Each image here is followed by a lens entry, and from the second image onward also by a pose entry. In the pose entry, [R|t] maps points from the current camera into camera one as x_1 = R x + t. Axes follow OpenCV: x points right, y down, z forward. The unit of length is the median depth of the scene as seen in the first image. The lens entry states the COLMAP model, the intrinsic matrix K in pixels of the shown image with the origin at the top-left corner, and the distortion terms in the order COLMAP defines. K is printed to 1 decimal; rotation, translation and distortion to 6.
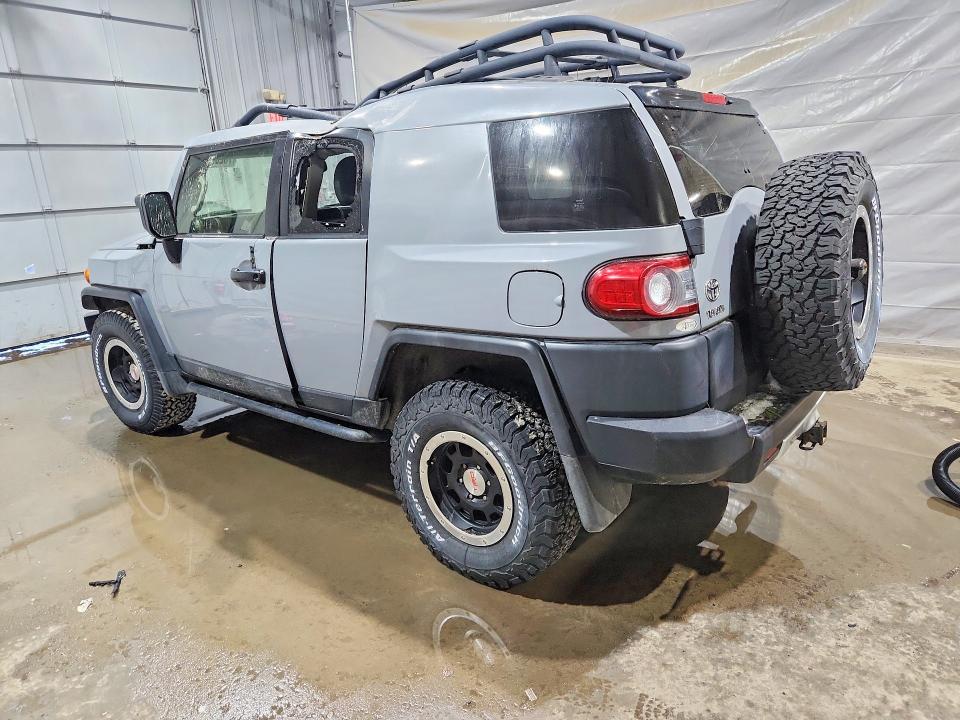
lens RADIAL K [[654.3, 0, 481.3], [0, 654.3, 335.8], [0, 0, 1]] dist [-0.003307, -0.001096]
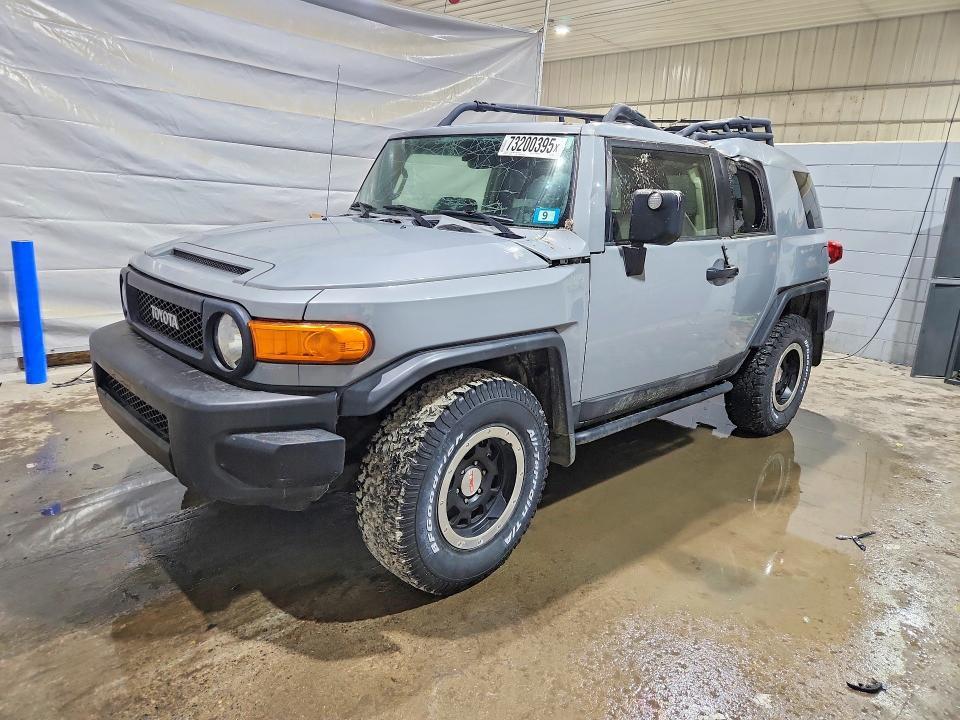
lens RADIAL K [[645.7, 0, 480.0], [0, 645.7, 360.0], [0, 0, 1]] dist [0.040496, -0.000944]
pose [[0.127702, -0.167229, 0.977613, -1.589797], [0.195666, 0.970559, 0.140463, -0.191193], [-0.972320, 0.173348, 0.156663, 1.305562]]
